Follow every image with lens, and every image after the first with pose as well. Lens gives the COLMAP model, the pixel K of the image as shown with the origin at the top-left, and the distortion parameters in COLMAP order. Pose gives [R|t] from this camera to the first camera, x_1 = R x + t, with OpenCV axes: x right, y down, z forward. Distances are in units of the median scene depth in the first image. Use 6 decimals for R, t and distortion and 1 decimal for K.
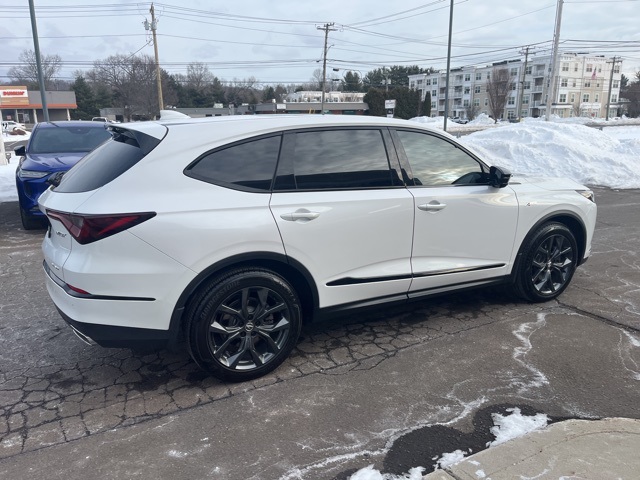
lens RADIAL K [[483.3, 0, 320.0], [0, 483.3, 240.0], [0, 0, 1]] dist [0.077356, -0.102705]
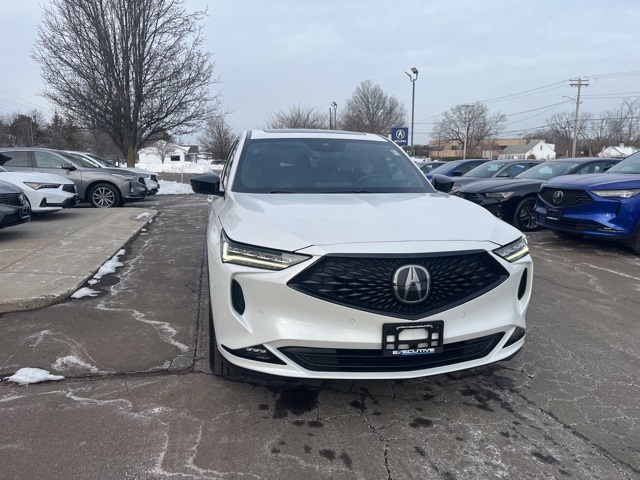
lens RADIAL K [[487.6, 0, 320.0], [0, 487.6, 240.0], [0, 0, 1]] dist [0.048331, -0.049017]
pose [[-0.280094, 0.166120, -0.945490, 1.185458], [-0.228238, 0.945148, 0.233673, -0.287184], [0.932446, 0.281248, -0.226815, 1.382356]]
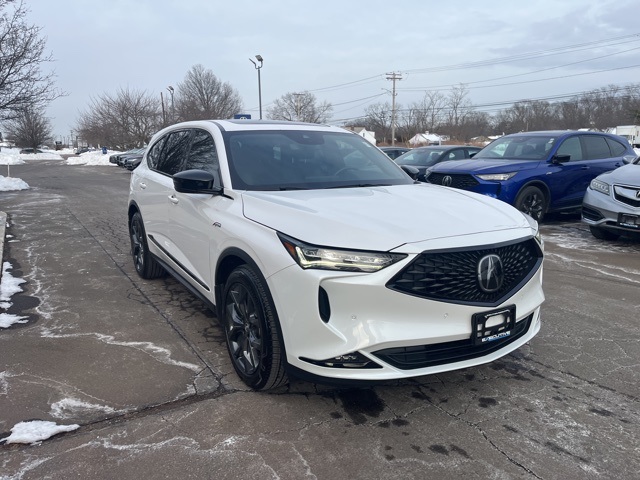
lens RADIAL K [[483.3, 0, 320.0], [0, 483.3, 240.0], [0, 0, 1]] dist [0.077356, -0.102705]
pose [[0.055297, 0.200000, -0.978234, 1.187941], [-0.230861, 0.955746, 0.182352, -0.226904], [0.971414, 0.215753, 0.099022, 1.086325]]
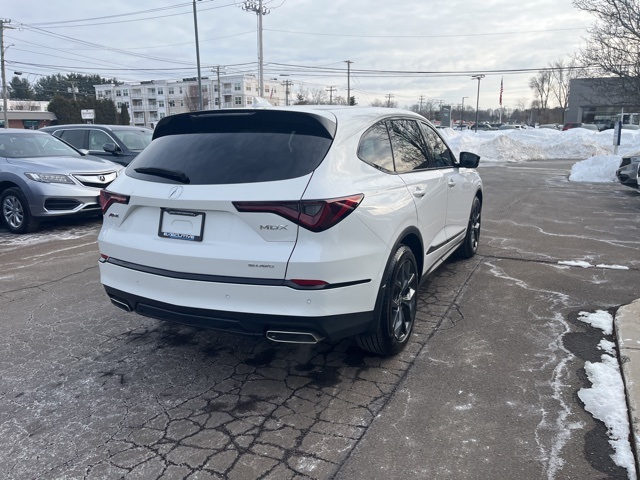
lens RADIAL K [[484.5, 0, 324.2], [0, 484.5, 231.9], [0, 0, 1]] dist [0.074705, -0.095625]
pose [[0.817572, -0.113153, 0.564599, -0.655390], [0.137198, 0.990544, -0.000153, 0.006939], [-0.559243, 0.077587, 0.825365, 0.148328]]
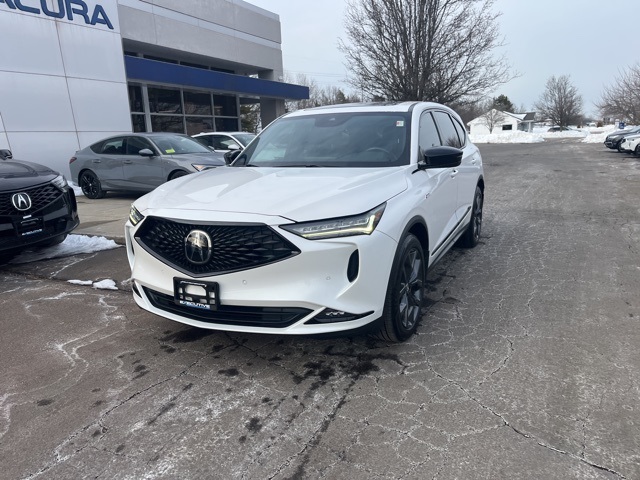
lens RADIAL K [[482.8, 0, 313.4], [0, 482.8, 247.1], [0, 0, 1]] dist [0.076969, -0.099922]
pose [[-0.822736, 0.168691, -0.542816, 0.839016], [-0.086450, 0.906706, 0.412807, -0.418206], [0.561811, 0.386558, -0.731397, 1.953686]]
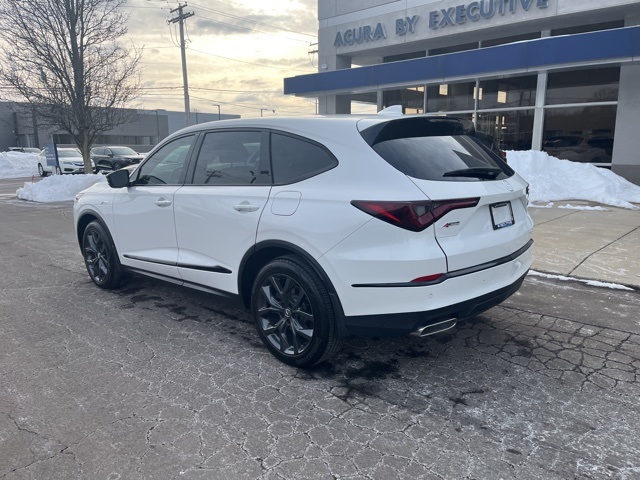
lens RADIAL K [[483.3, 0, 320.0], [0, 483.3, 240.0], [0, 0, 1]] dist [0.077356, -0.102705]
pose [[-0.316344, -0.167937, 0.933661, -1.061405], [0.239285, 0.938256, 0.249838, -0.249180], [-0.917970, 0.302446, -0.256626, 1.264871]]
